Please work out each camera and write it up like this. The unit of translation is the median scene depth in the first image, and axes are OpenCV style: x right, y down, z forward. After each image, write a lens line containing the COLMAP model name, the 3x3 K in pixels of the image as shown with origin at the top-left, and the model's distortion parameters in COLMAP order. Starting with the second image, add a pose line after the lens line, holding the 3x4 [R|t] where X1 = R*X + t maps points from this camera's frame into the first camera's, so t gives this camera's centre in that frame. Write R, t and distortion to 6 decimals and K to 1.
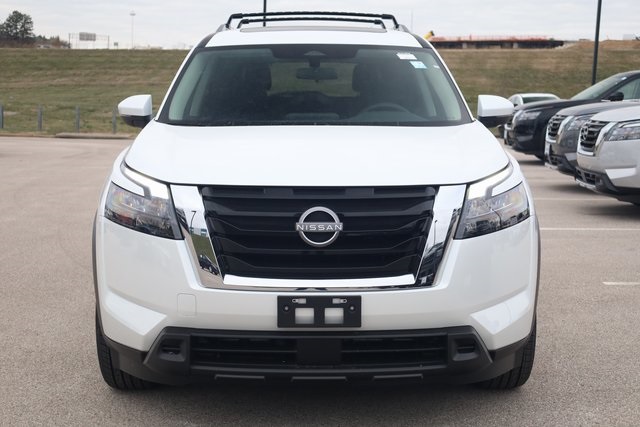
lens RADIAL K [[1037.3, 0, 320.3], [0, 1037.3, 215.4], [0, 0, 1]] dist [0.065507, 0.000000]
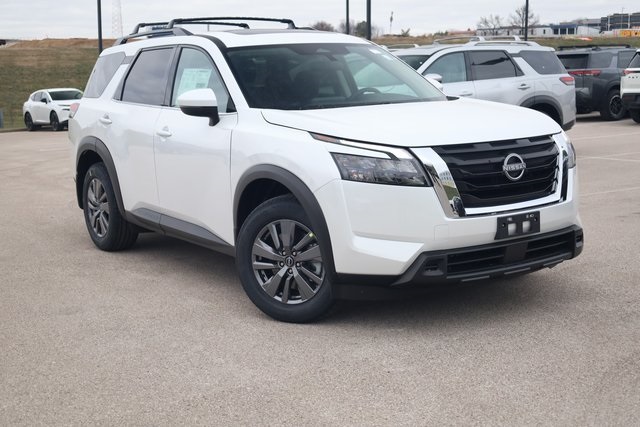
lens RADIAL K [[984.9, 0, 320.1], [0, 984.9, 212.3], [0, 0, 1]] dist [0.042251, 0.000000]
pose [[0.819092, -0.114251, 0.562170, -0.988188], [0.109933, 0.993066, 0.041649, -0.013313], [-0.563030, 0.027687, 0.825972, 0.011740]]
